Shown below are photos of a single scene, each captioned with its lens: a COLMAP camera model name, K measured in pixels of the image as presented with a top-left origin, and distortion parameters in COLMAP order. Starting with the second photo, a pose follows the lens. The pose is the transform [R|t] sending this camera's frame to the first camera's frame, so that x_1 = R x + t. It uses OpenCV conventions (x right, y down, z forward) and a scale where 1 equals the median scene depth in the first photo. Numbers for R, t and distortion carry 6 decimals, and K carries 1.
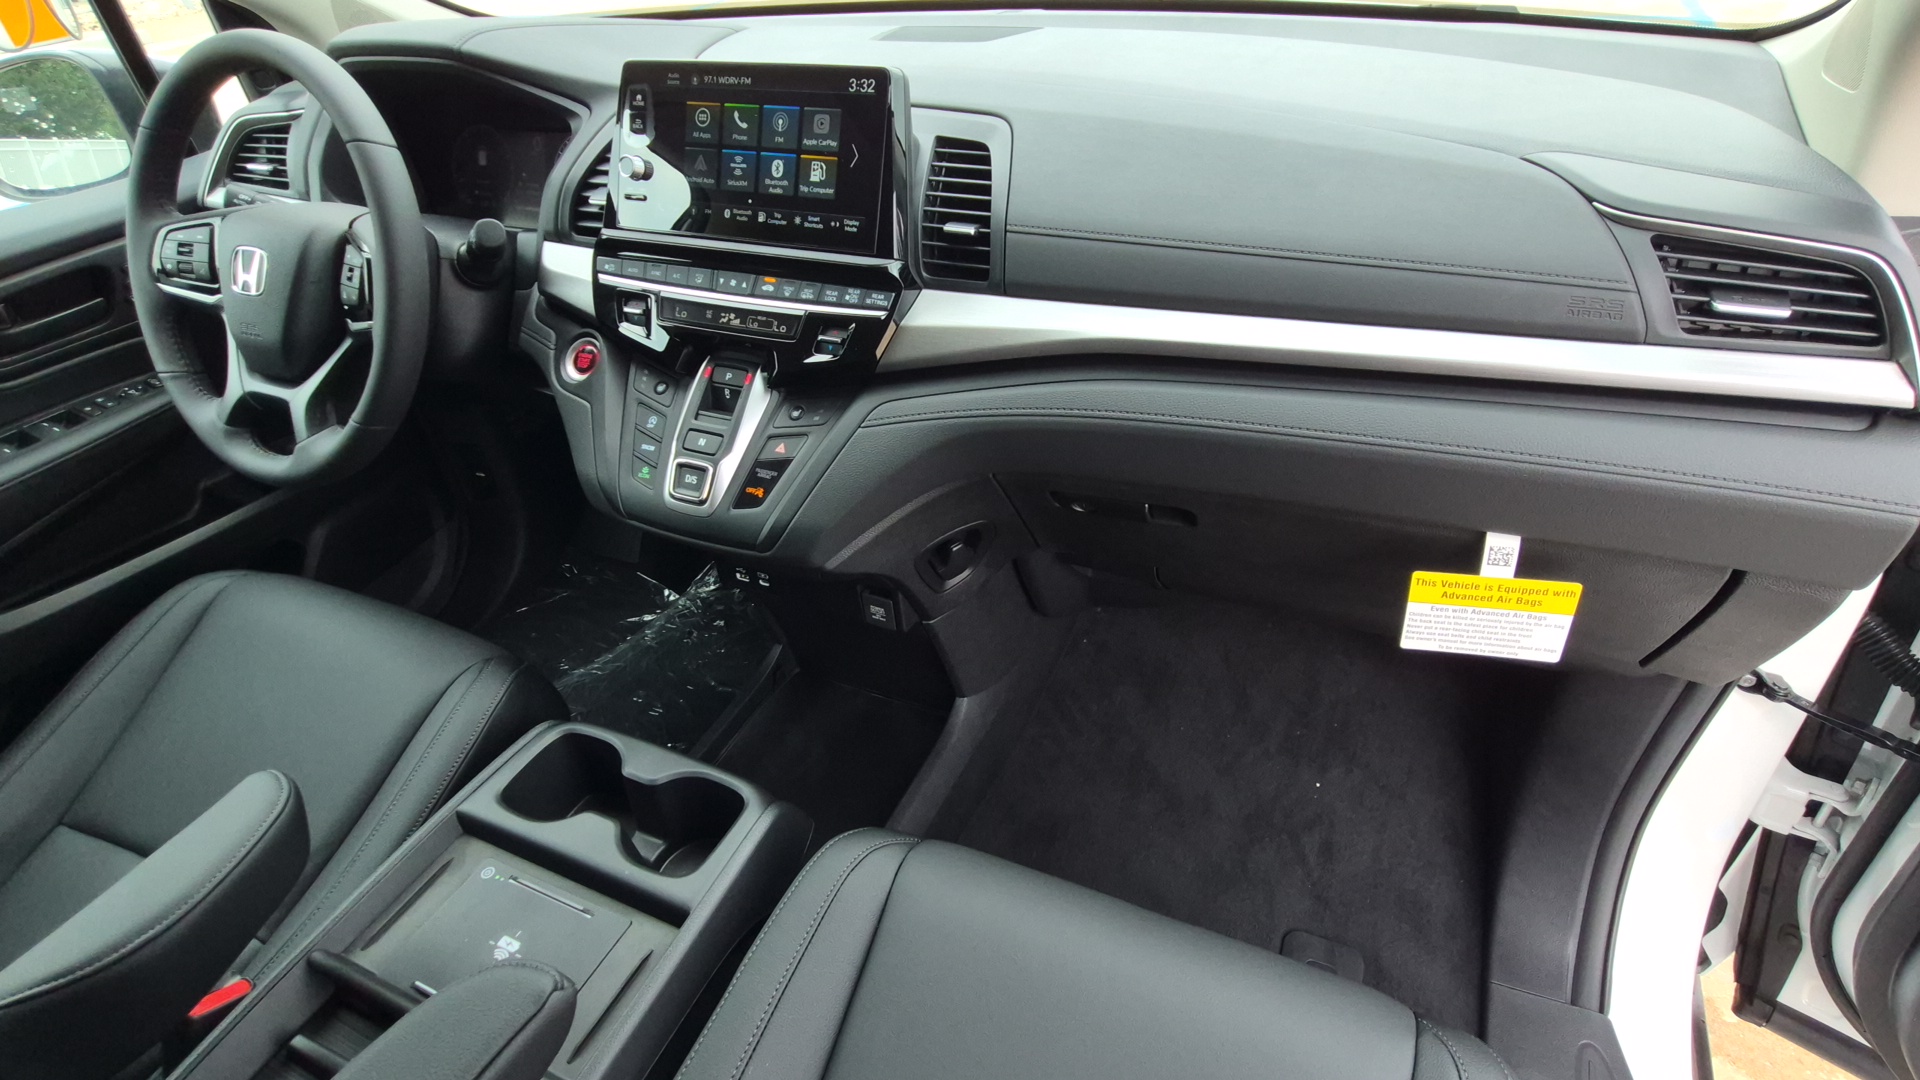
lens RADIAL K [[947.3, 0, 975.6], [0, 947.3, 548.0], [0, 0, 1]] dist [-0.002167, -0.000308]
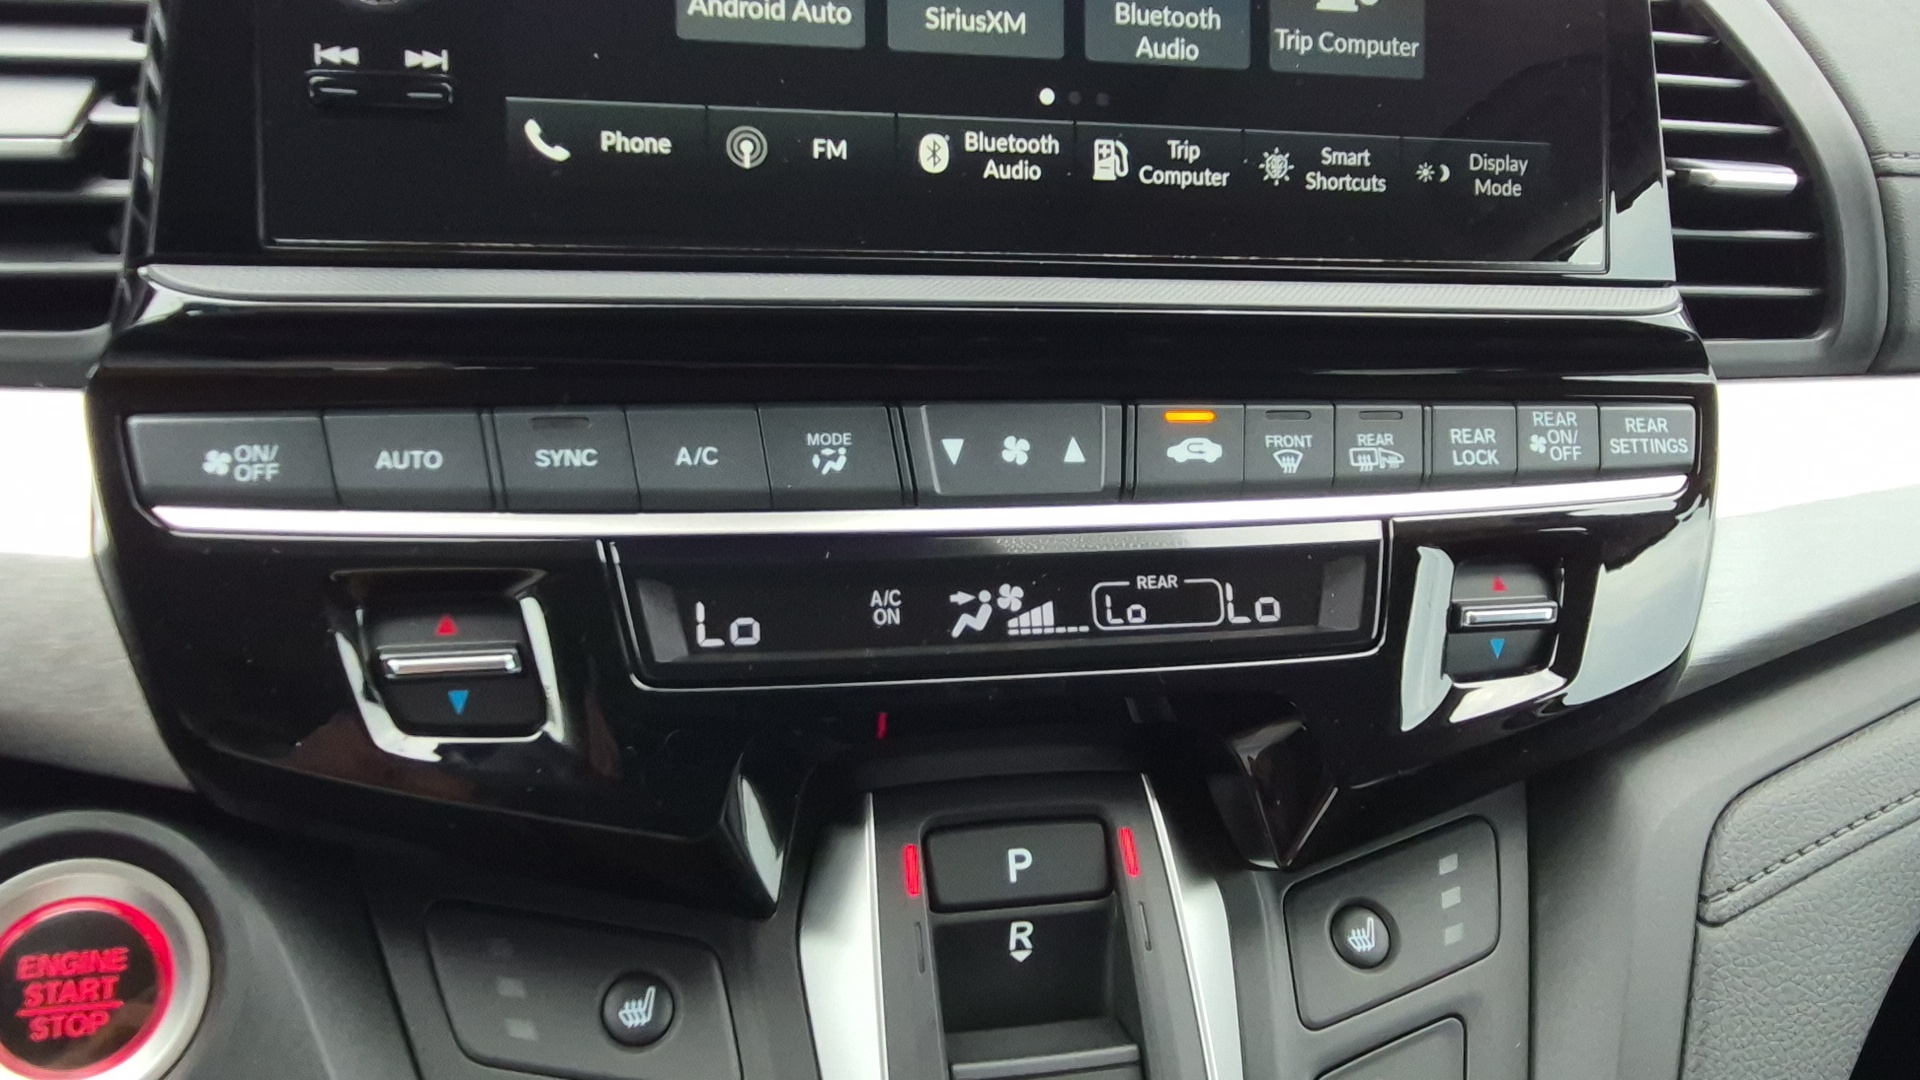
lens RADIAL K [[1538.6, 0, 974.3], [0, 1538.6, 538.7], [0, 0, 1]] dist [-0.023807, 0.030521]
pose [[0.783804, -0.165386, 0.598581, -0.498088], [0.257076, 0.963829, -0.070323, -0.245504], [-0.565299, 0.209000, 0.797970, 0.747367]]
